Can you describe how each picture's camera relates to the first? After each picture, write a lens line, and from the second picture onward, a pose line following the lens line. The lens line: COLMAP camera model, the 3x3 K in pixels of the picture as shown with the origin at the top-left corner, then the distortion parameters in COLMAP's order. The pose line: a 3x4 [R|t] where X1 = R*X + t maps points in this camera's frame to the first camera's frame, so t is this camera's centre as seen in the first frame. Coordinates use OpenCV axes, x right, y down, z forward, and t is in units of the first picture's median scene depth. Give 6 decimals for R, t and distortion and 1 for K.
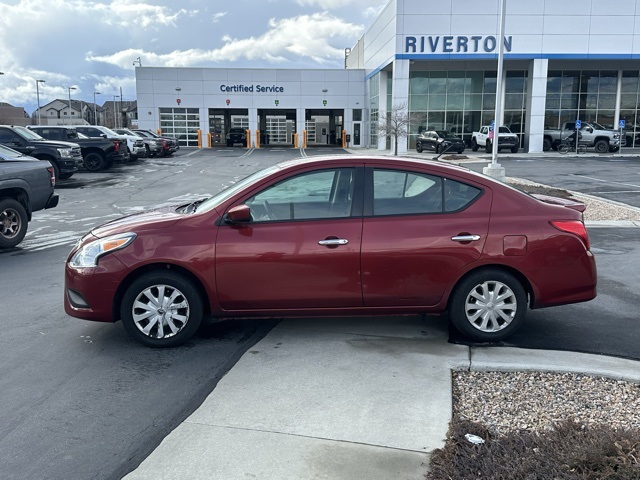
lens RADIAL K [[627.3, 0, 317.6], [0, 627.3, 238.0], [0, 0, 1]] dist [0.184265, -0.351983]
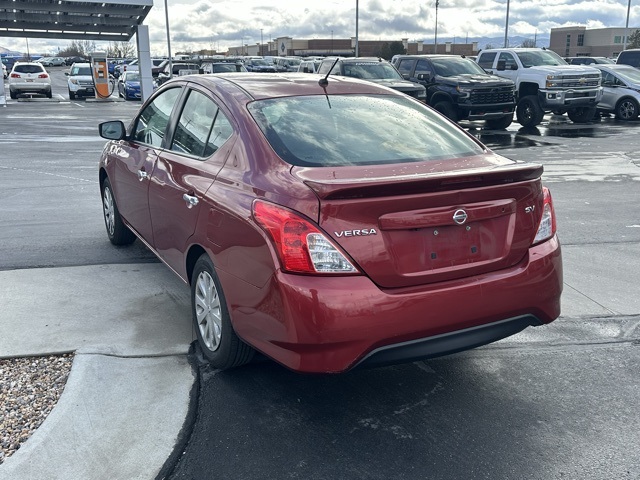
lens RADIAL K [[626.5, 0, 314.0], [0, 626.5, 249.6], [0, 0, 1]] dist [0.130281, -0.221041]
pose [[0.378160, 0.254664, -0.890023, 0.853215], [-0.141336, 0.966029, 0.216360, -0.105756], [0.914887, 0.043973, 0.401307, 0.820566]]
